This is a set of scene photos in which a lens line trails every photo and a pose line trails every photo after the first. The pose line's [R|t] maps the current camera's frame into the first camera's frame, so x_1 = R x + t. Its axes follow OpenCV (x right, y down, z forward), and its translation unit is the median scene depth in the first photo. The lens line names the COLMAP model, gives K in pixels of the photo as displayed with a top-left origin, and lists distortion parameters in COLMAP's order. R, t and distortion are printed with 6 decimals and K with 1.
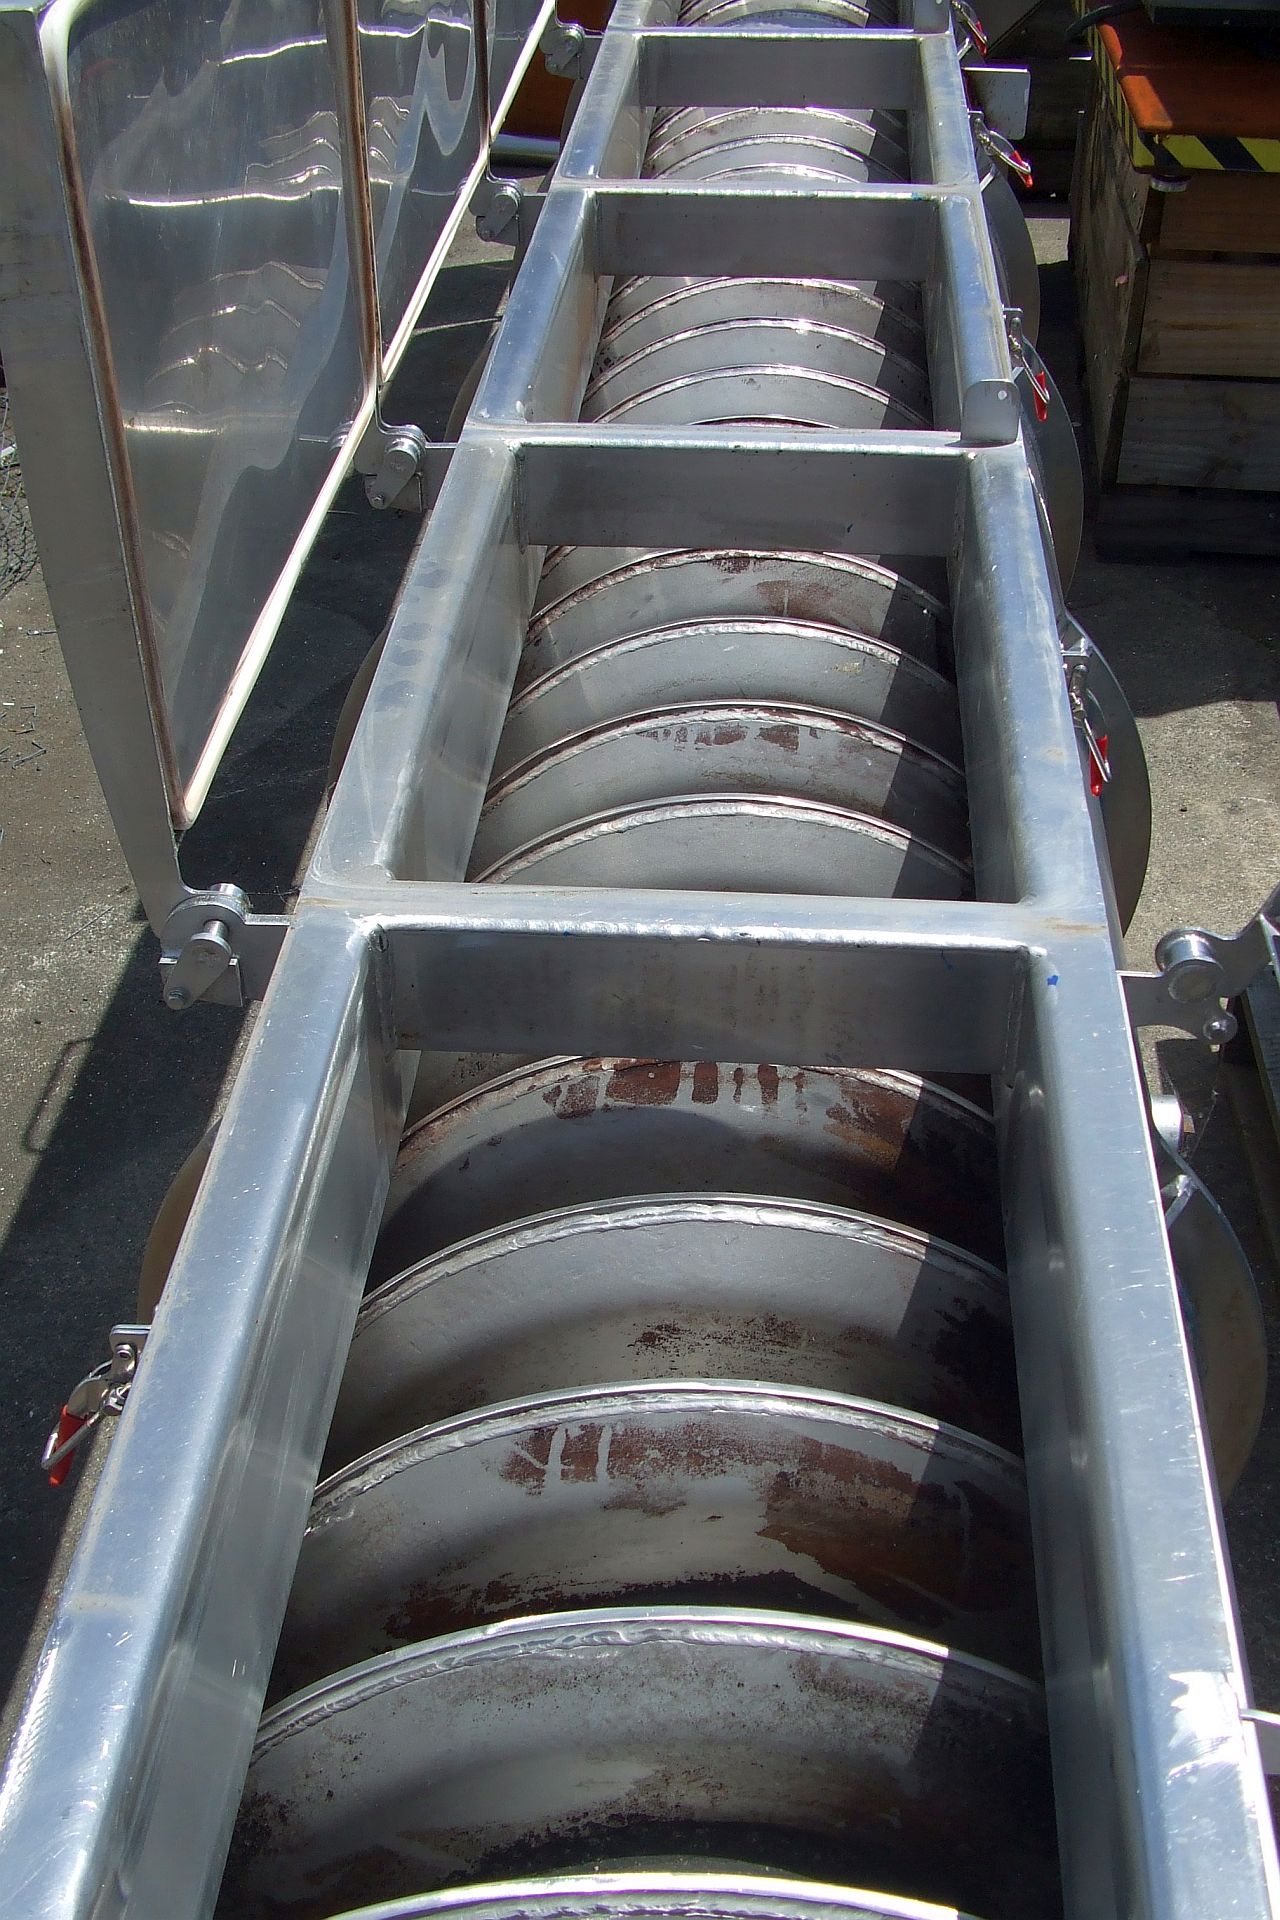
lens RADIAL K [[2182.6, 0, 637.9], [0, 2182.6, 958.9], [0, 0, 1]] dist [-0.064235, 0.000000]
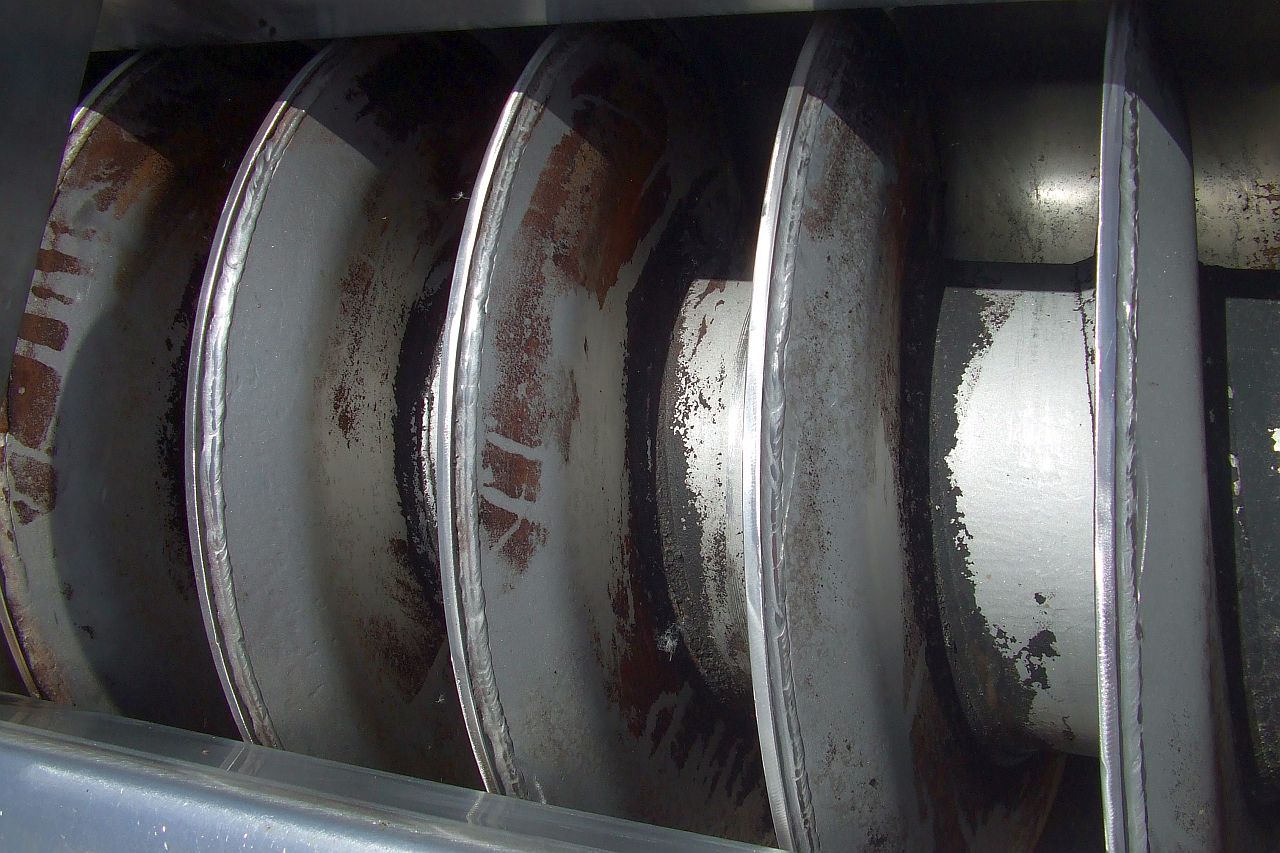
lens RADIAL K [[1455.0, 0, 638.4], [0, 1455.0, 424.6], [0, 0, 1]] dist [-0.064235, 0.000000]
pose [[0.088486, -0.971080, 0.221751, -0.127917], [0.857020, 0.187678, 0.479889, -0.008265], [-0.507628, 0.147581, 0.848842, 0.476636]]
